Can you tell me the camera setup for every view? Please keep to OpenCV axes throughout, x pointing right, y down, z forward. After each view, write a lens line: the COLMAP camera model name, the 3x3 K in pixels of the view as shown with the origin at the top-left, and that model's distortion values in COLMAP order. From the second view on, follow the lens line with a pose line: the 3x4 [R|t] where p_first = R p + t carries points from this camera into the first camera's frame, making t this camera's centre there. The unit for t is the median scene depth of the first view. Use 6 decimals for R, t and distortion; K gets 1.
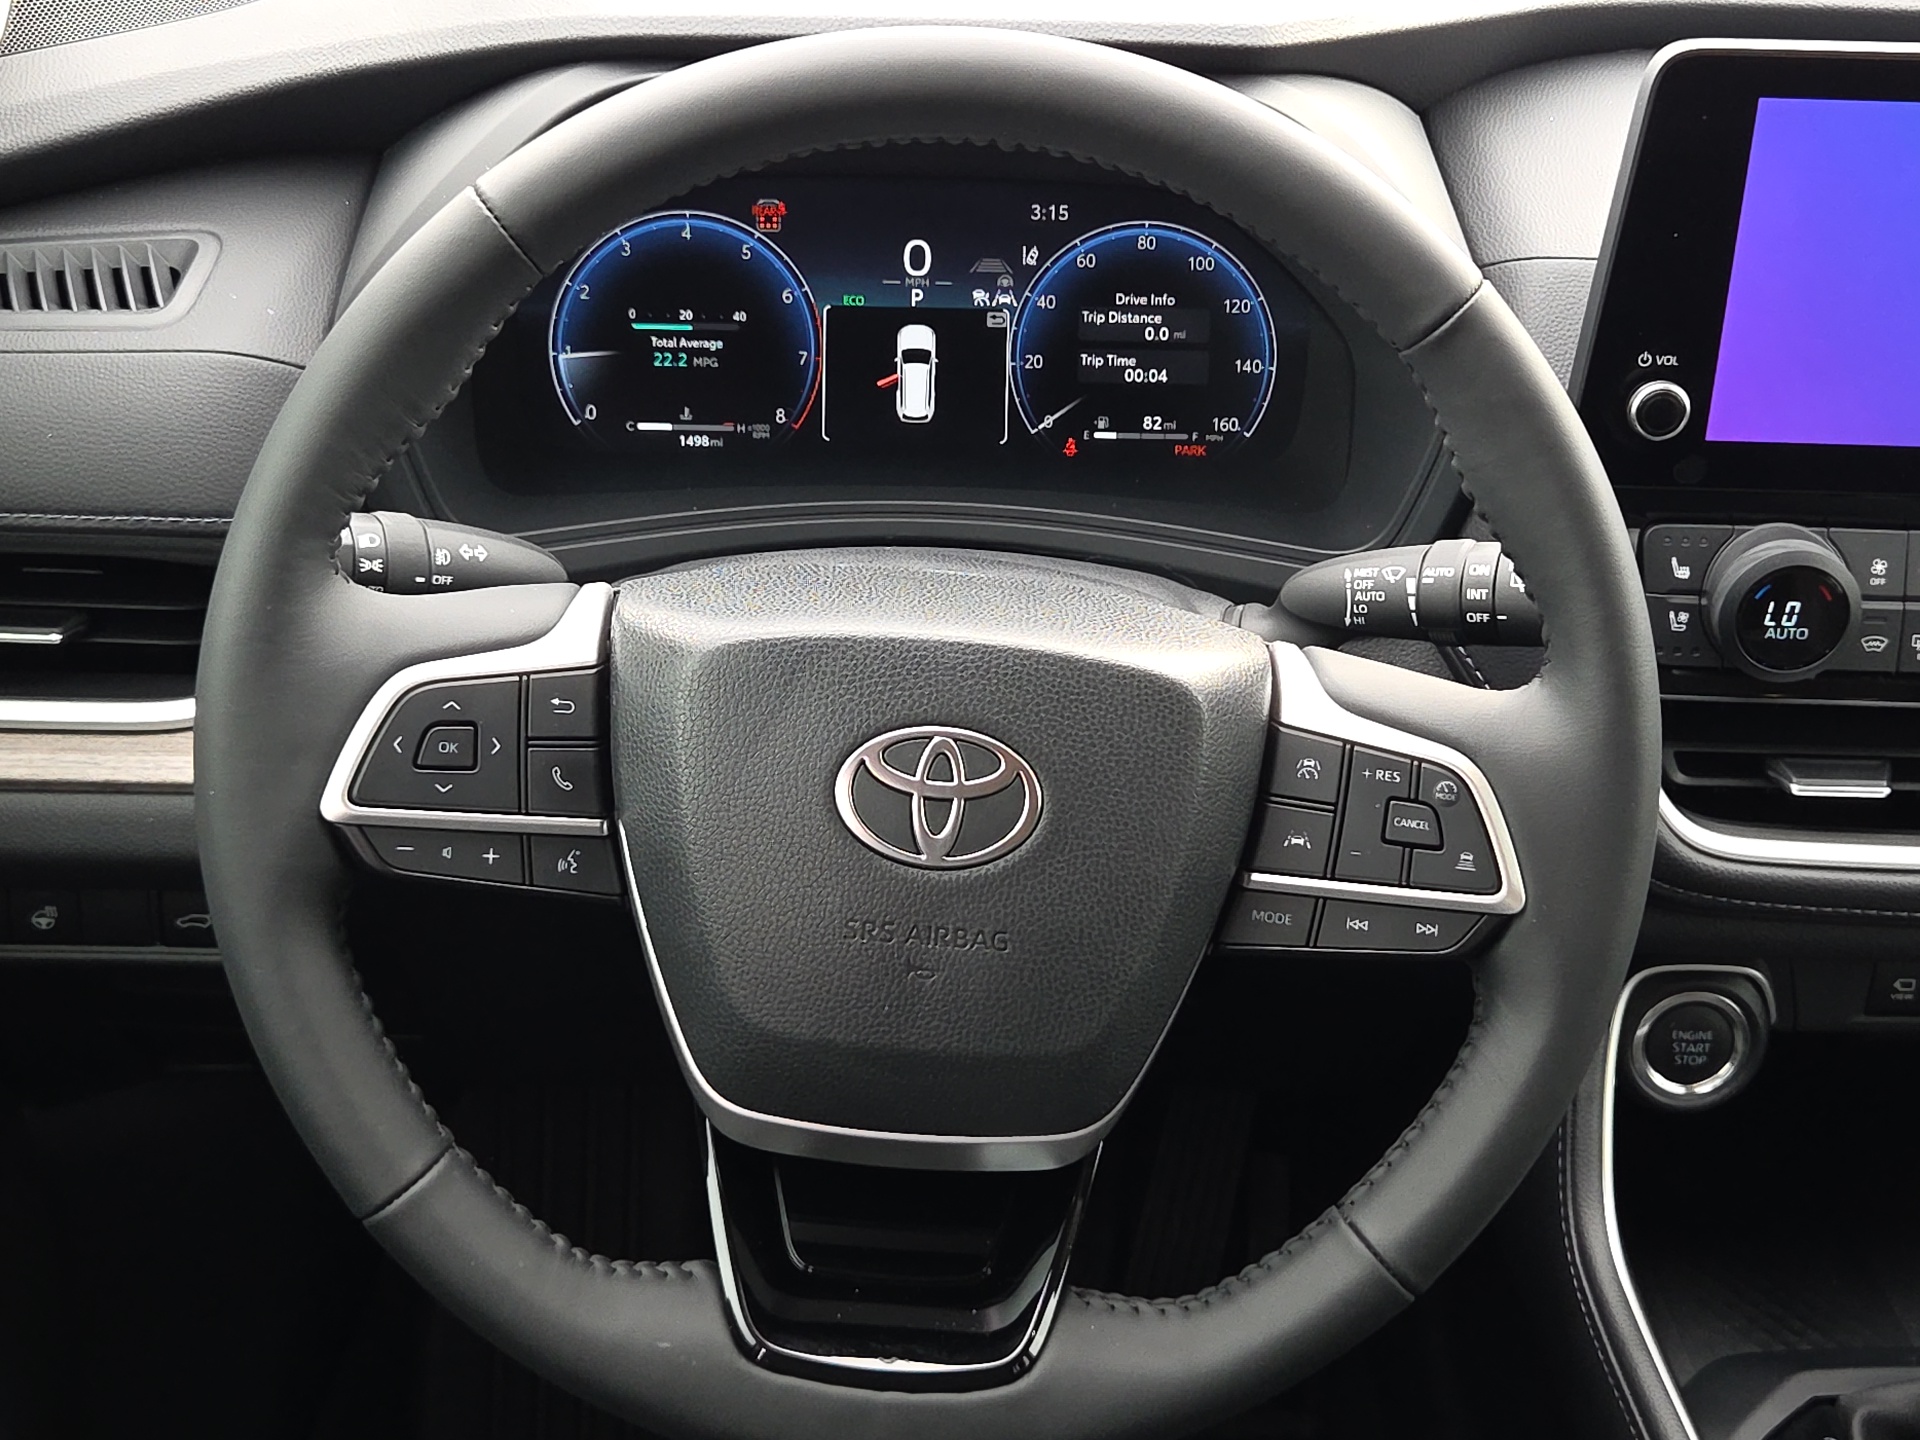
lens RADIAL K [[2804.0, 0, 969.9], [0, 2804.0, 694.4], [0, 0, 1]] dist [0.107044, -0.375205]
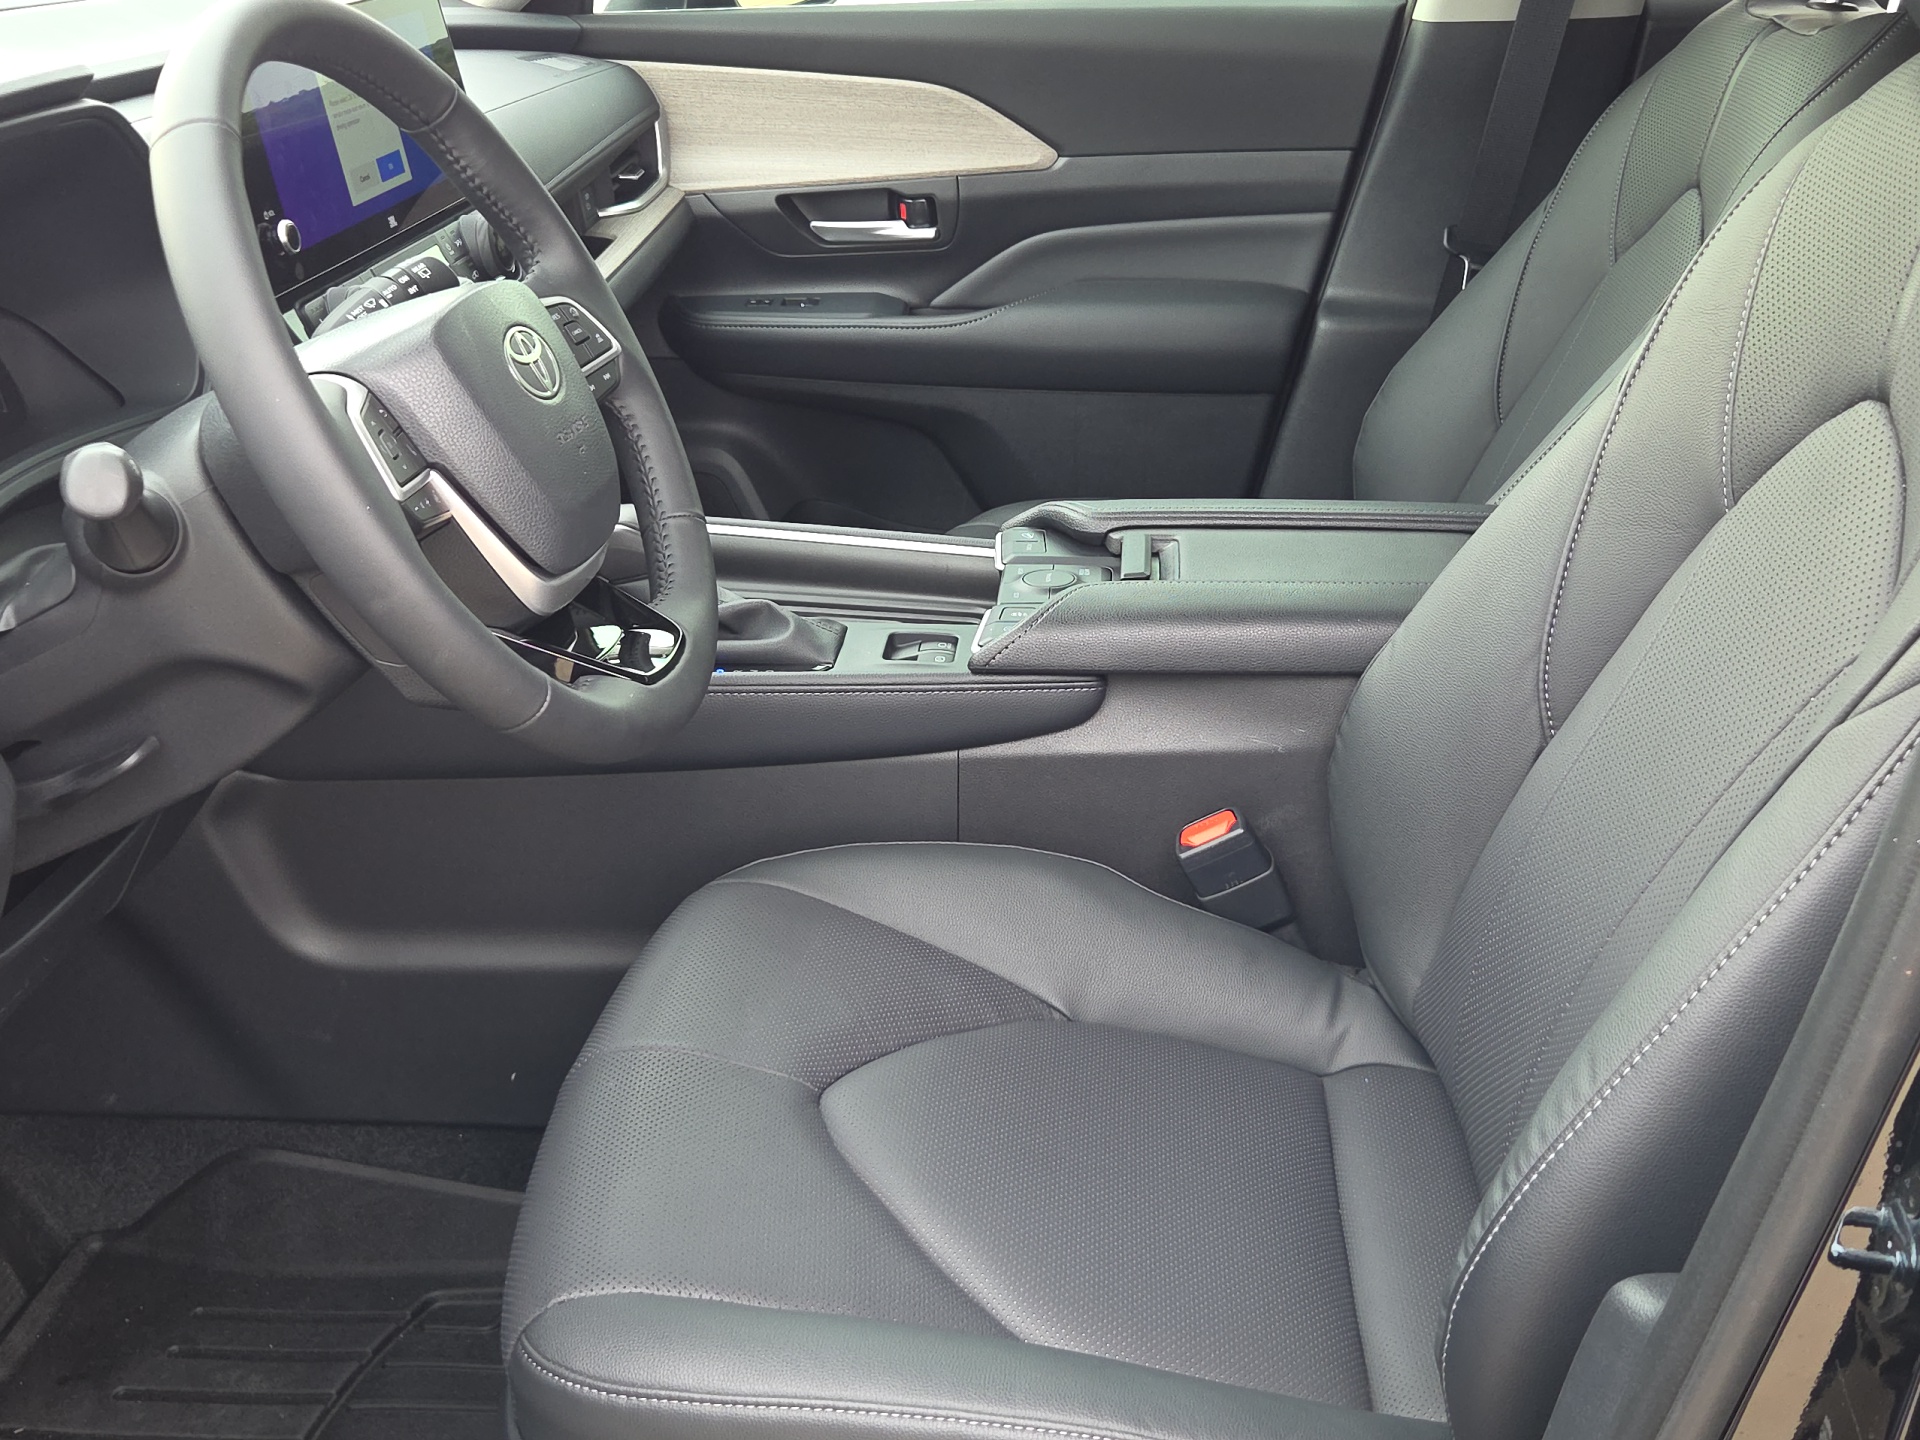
lens RADIAL K [[2054.0, 0, 962.7], [0, 2054.0, 693.1], [0, 0, 1]] dist [0.062932, -0.058524]
pose [[0.128534, -0.435800, 0.890818, -0.894029], [0.546487, 0.780702, 0.303079, -0.034948], [-0.827545, 0.447865, 0.338506, 0.285345]]
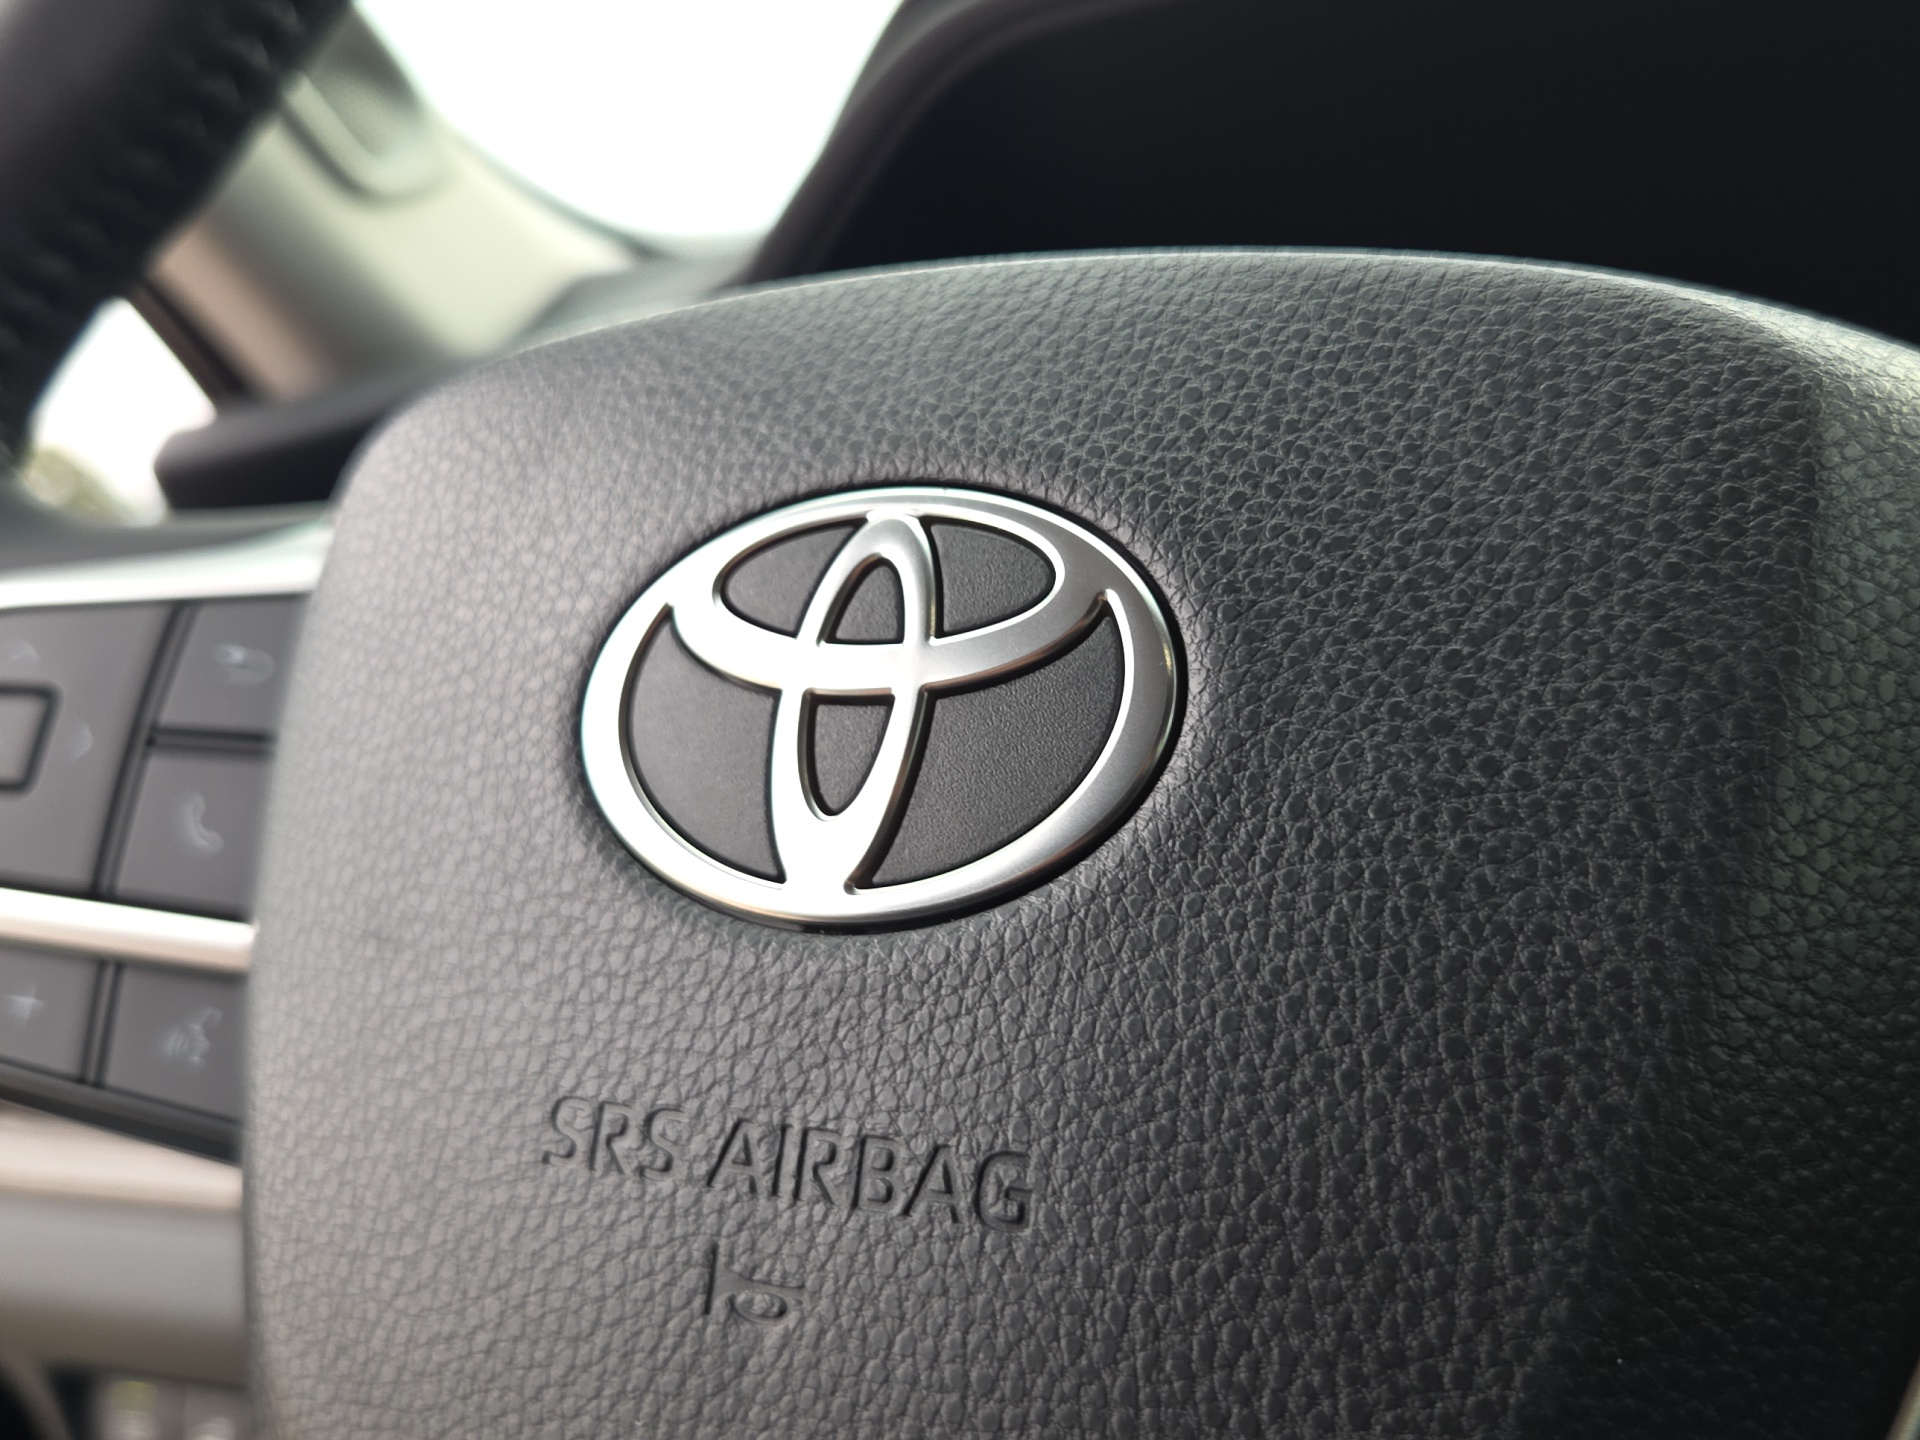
lens RADIAL K [[2163.3, 0, 956.3], [0, 2163.3, 707.7], [0, 0, 1]] dist [0.002835, 0.003521]
pose [[0.879623, -0.077815, -0.469264, 0.075842], [-0.128684, 0.910814, -0.392248, 0.090163], [0.457934, 0.405417, 0.791159, 0.574838]]
